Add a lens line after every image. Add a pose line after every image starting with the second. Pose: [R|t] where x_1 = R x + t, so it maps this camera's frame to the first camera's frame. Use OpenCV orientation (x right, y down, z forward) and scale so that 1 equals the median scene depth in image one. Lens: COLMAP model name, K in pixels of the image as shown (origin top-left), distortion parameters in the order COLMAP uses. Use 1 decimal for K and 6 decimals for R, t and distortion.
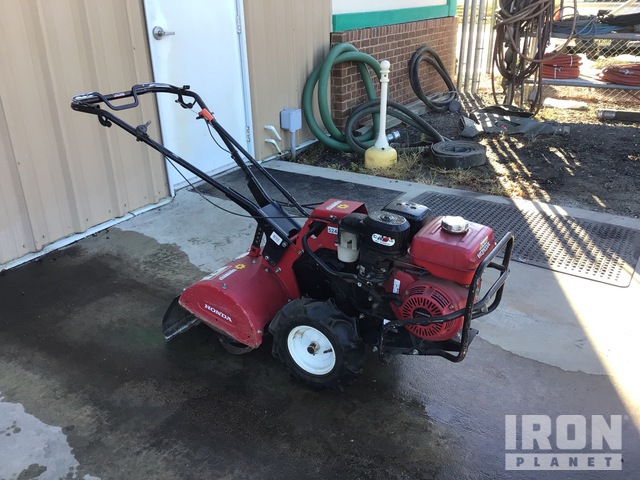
lens RADIAL K [[589.0, 0, 320.0], [0, 589.0, 240.0], [0, 0, 1]] dist [0.114444, -0.217439]
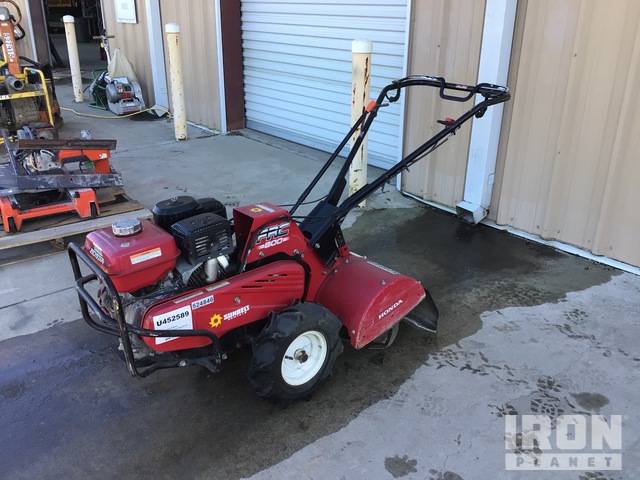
lens RADIAL K [[589.0, 0, 320.0], [0, 589.0, 240.0], [0, 0, 1]] dist [0.114444, -0.217439]
pose [[-0.341951, 0.373809, -0.862170, 0.534969], [-0.370190, 0.789702, 0.489213, -0.332454], [0.863730, 0.486453, -0.131659, 0.788282]]
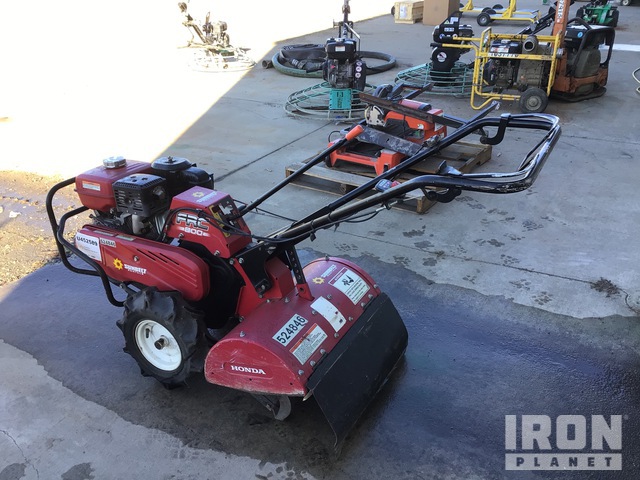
lens RADIAL K [[589.0, 0, 320.0], [0, 589.0, 240.0], [0, 0, 1]] dist [0.114444, -0.217439]
pose [[-0.999441, 0.031638, -0.010805, -0.091693], [0.012014, 0.641481, 0.767045, -0.468363], [0.031199, 0.766486, -0.641502, 1.063791]]
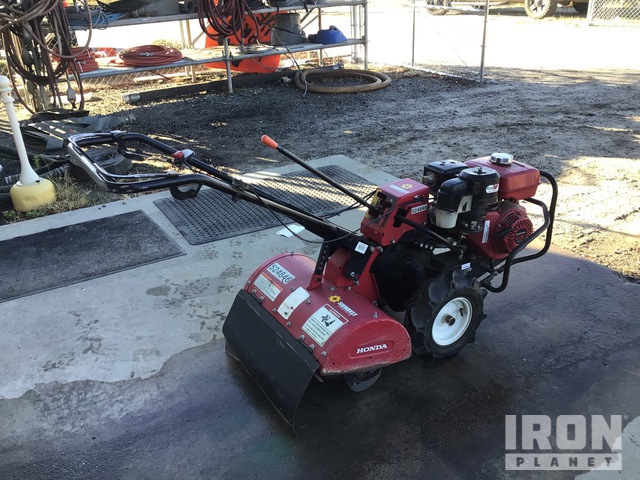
lens RADIAL K [[589.0, 0, 320.0], [0, 589.0, 240.0], [0, 0, 1]] dist [0.114444, -0.217439]
pose [[0.475329, -0.389661, 0.788814, -0.559131], [0.382793, 0.898860, 0.213355, -0.158970], [-0.792169, 0.200539, 0.576413, 0.350001]]
